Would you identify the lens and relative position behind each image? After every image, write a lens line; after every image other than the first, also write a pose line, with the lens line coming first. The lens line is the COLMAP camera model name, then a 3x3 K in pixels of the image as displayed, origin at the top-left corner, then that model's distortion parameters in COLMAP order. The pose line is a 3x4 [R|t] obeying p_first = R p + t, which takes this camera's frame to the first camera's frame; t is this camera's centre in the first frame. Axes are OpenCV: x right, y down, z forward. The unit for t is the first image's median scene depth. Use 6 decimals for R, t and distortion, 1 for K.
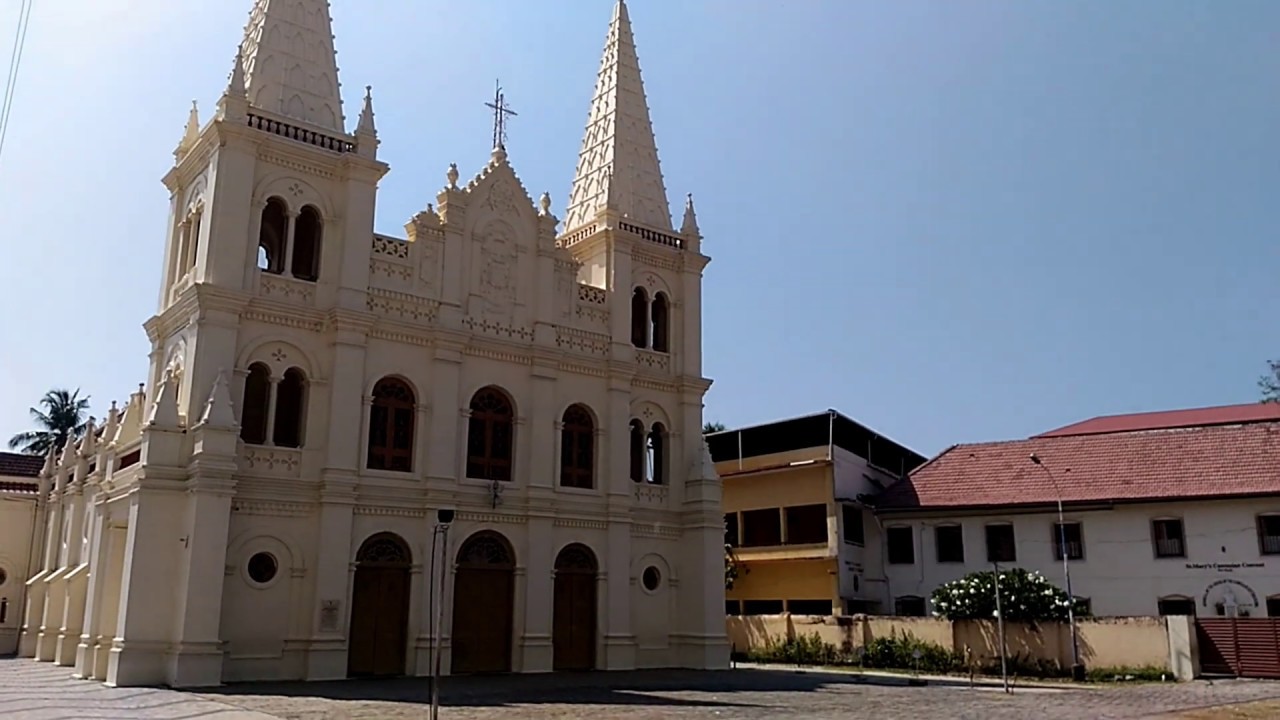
lens RADIAL K [[1047.3, 0, 650.9], [0, 1047.3, 357.7], [0, 0, 1]] dist [0.062783, -0.013194]
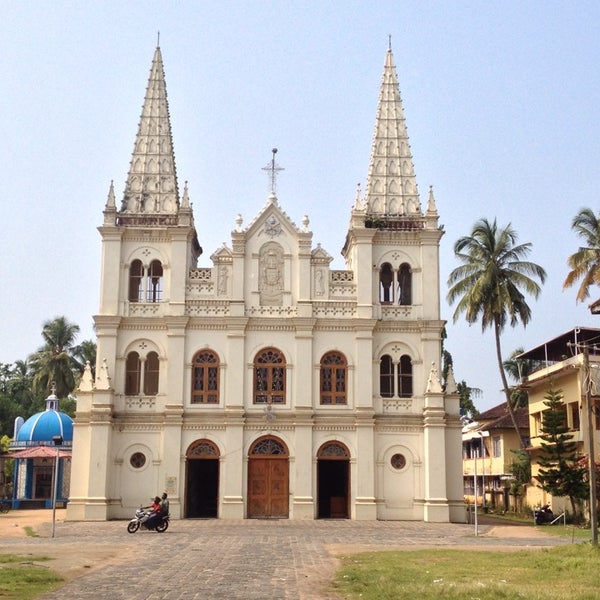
lens RADIAL K [[977.3, 0, 295.6], [0, 977.3, 296.3], [0, 0, 1]] dist [0.113266, 0.000000]
pose [[0.803270, -0.108357, -0.585676, 0.767650], [0.139716, 0.990156, 0.008432, -0.056966], [0.578997, -0.088602, 0.810501, -0.201234]]
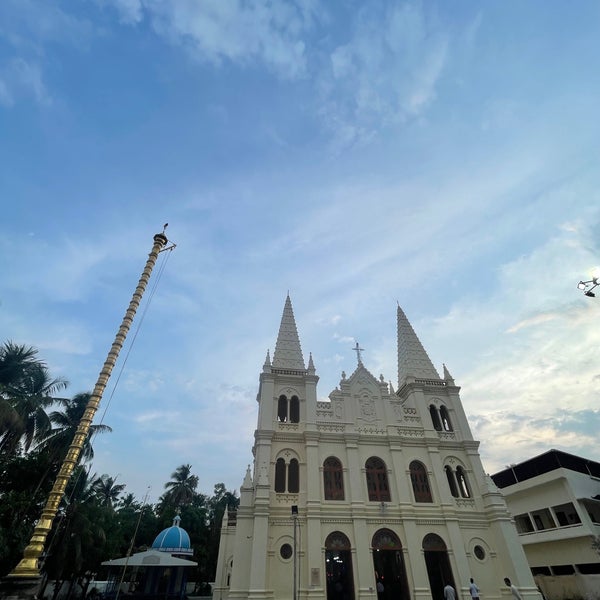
lens RADIAL K [[331.9, 0, 297.8], [0, 331.9, 300.7], [0, 0, 1]] dist [-0.000370, -0.000997]
pose [[0.870602, -0.322012, -0.371969, 0.093148], [0.124369, 0.875540, -0.466863, 0.046505], [0.476010, 0.360190, 0.802295, 0.176194]]
